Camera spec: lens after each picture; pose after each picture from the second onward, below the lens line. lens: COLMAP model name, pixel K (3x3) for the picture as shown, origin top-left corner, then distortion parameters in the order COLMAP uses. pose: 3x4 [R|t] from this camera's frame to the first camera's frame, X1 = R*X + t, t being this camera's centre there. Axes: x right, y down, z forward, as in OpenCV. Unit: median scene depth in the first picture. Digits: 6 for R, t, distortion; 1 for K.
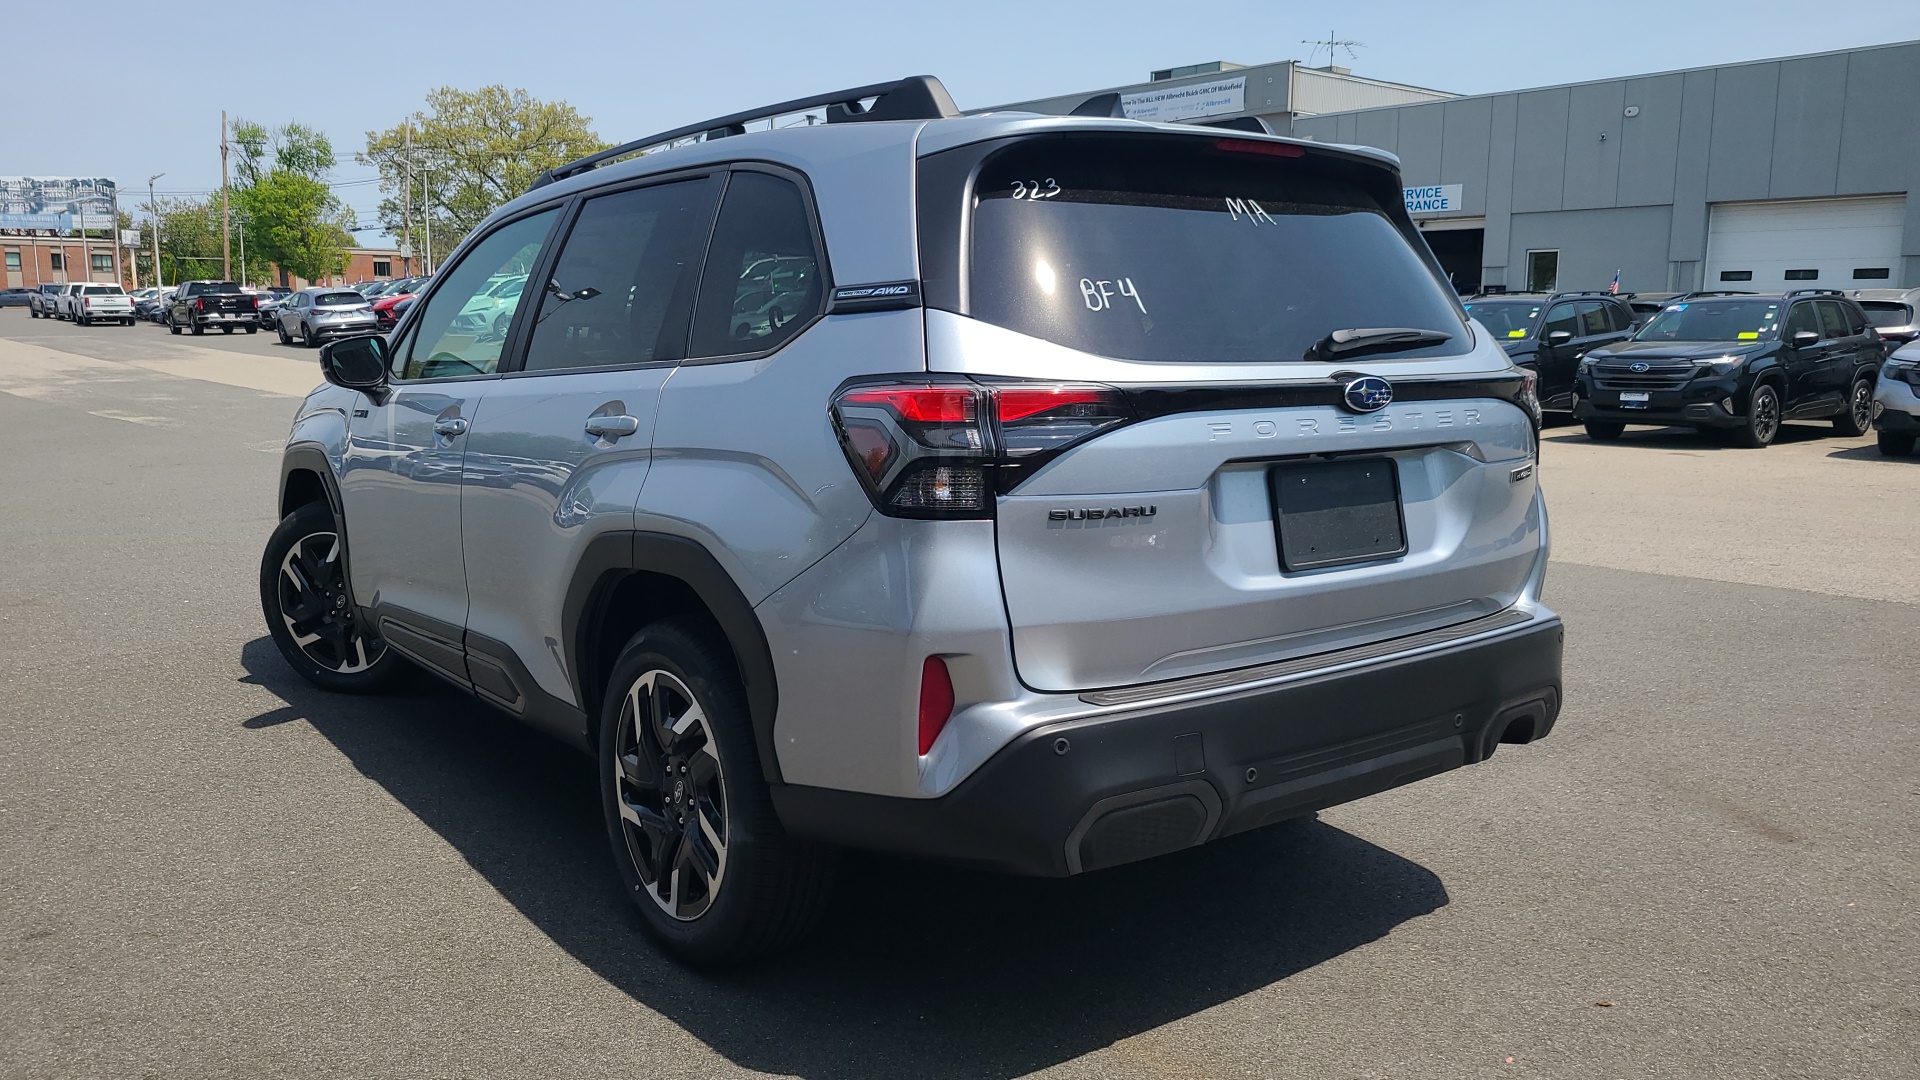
lens RADIAL K [[1474.3, 0, 970.3], [0, 1474.3, 533.5], [0, 0, 1]] dist [0.064918, -0.058061]
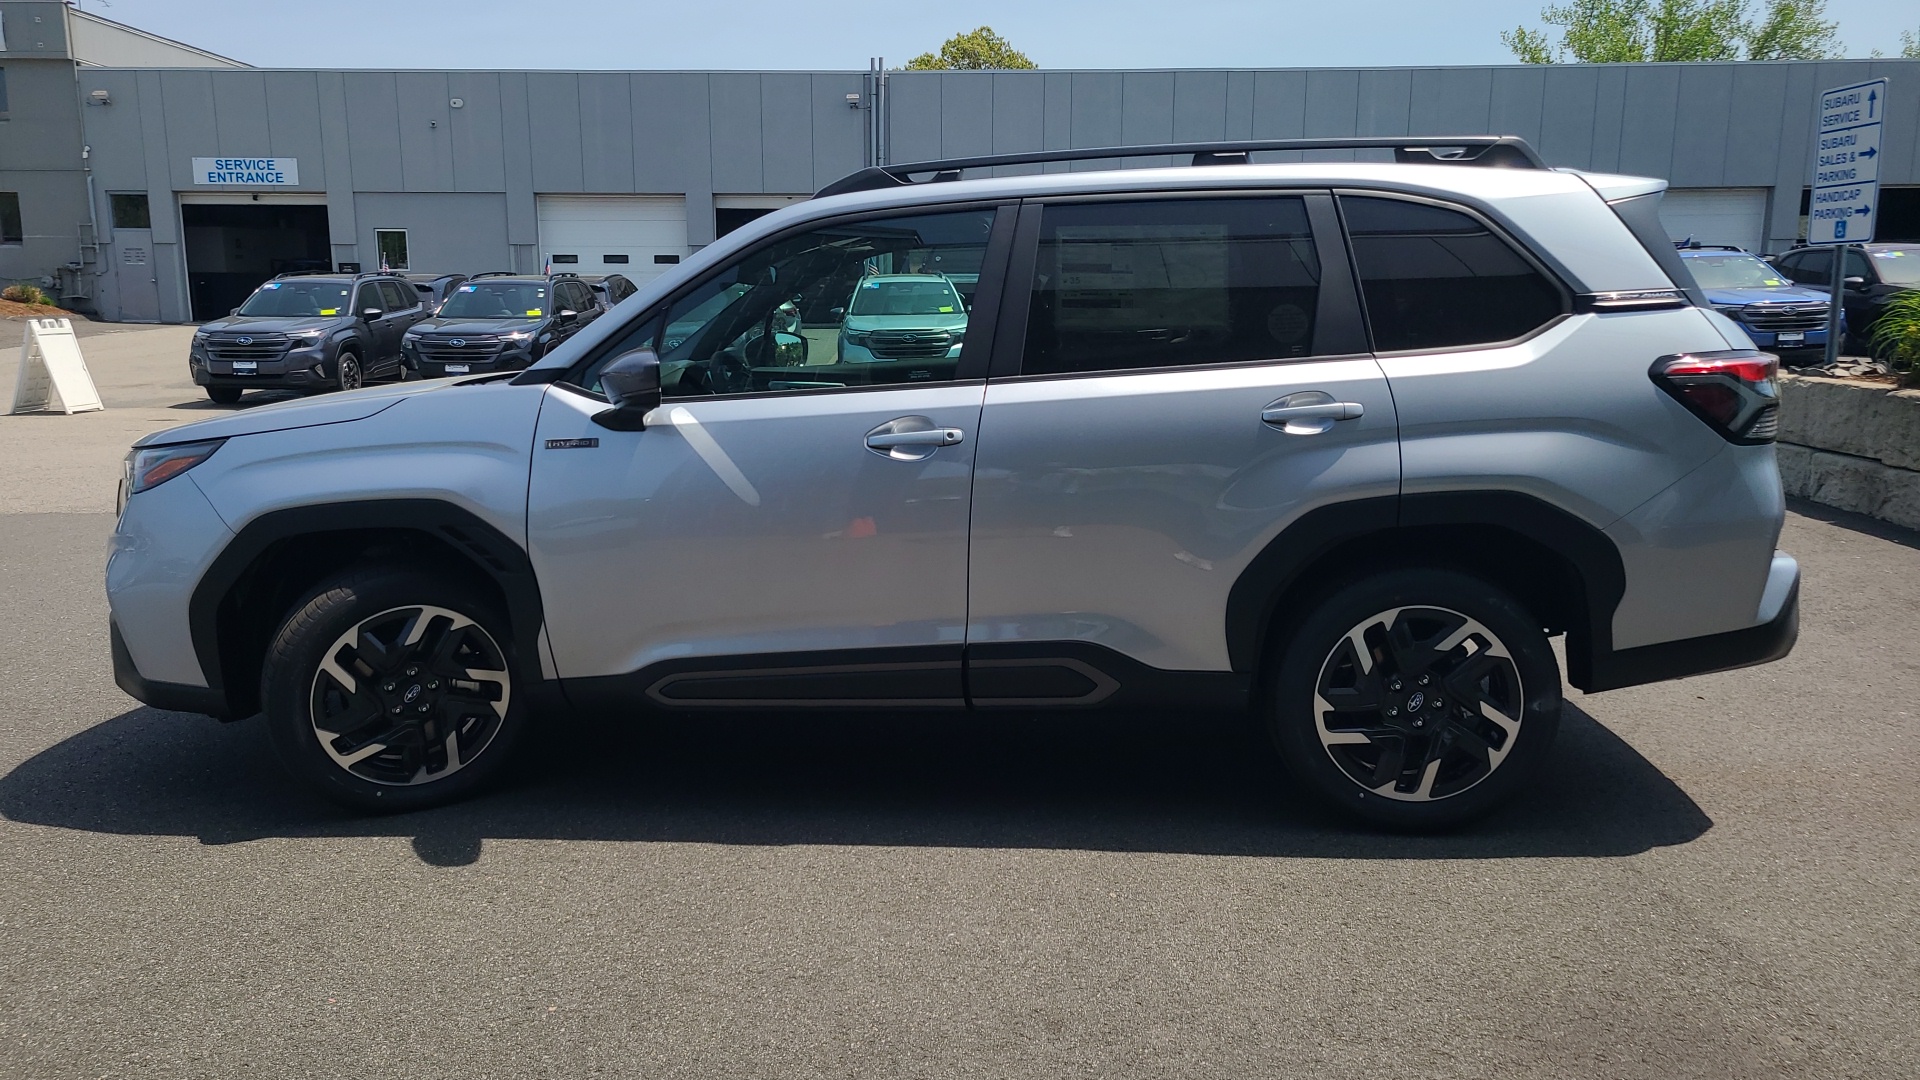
lens RADIAL K [[1474.3, 0, 928.2], [0, 1474.3, 525.0], [0, 0, 1]] dist [0.064918, -0.058061]
pose [[0.644384, -0.124984, 0.754419, -0.180589], [0.116348, 0.991091, 0.064815, -0.013074], [-0.755799, 0.046009, 0.653185, 0.064385]]
